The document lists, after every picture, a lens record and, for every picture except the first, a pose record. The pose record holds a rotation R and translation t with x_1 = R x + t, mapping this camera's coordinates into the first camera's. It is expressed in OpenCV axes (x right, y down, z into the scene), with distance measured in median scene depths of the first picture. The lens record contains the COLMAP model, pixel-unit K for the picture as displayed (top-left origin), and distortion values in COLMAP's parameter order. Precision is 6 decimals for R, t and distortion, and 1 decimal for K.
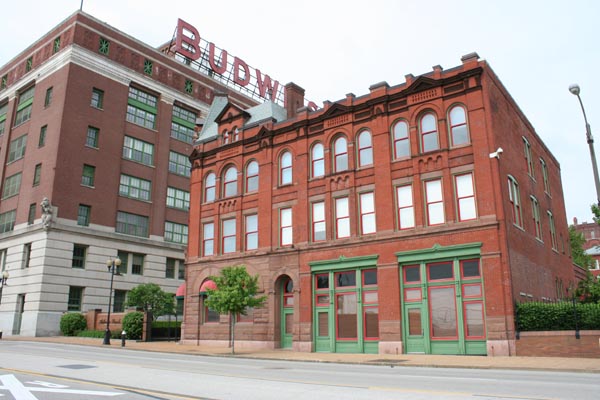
lens RADIAL K [[503.8, 0, 289.4], [0, 503.8, 192.3], [0, 0, 1]] dist [-0.130610, 0.113472]
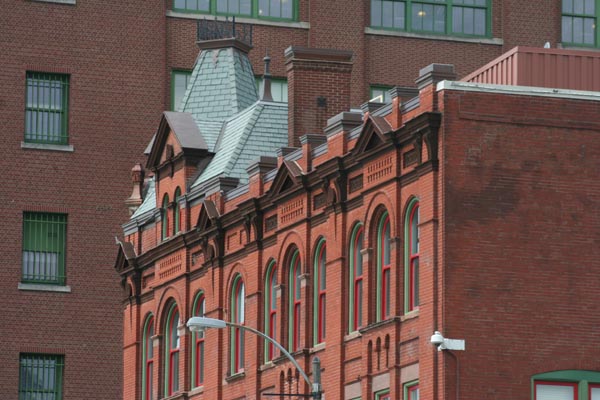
lens RADIAL K [[3640.1, 0, 301.3], [0, 3640.1, 200.6], [0, 0, 1]] dist [3.912927, 0.000000]
pose [[0.834368, -0.076118, -0.545927, 1.344073], [0.135180, 0.988431, 0.068786, -0.283012], [0.534375, -0.131191, 0.835004, -1.085169]]
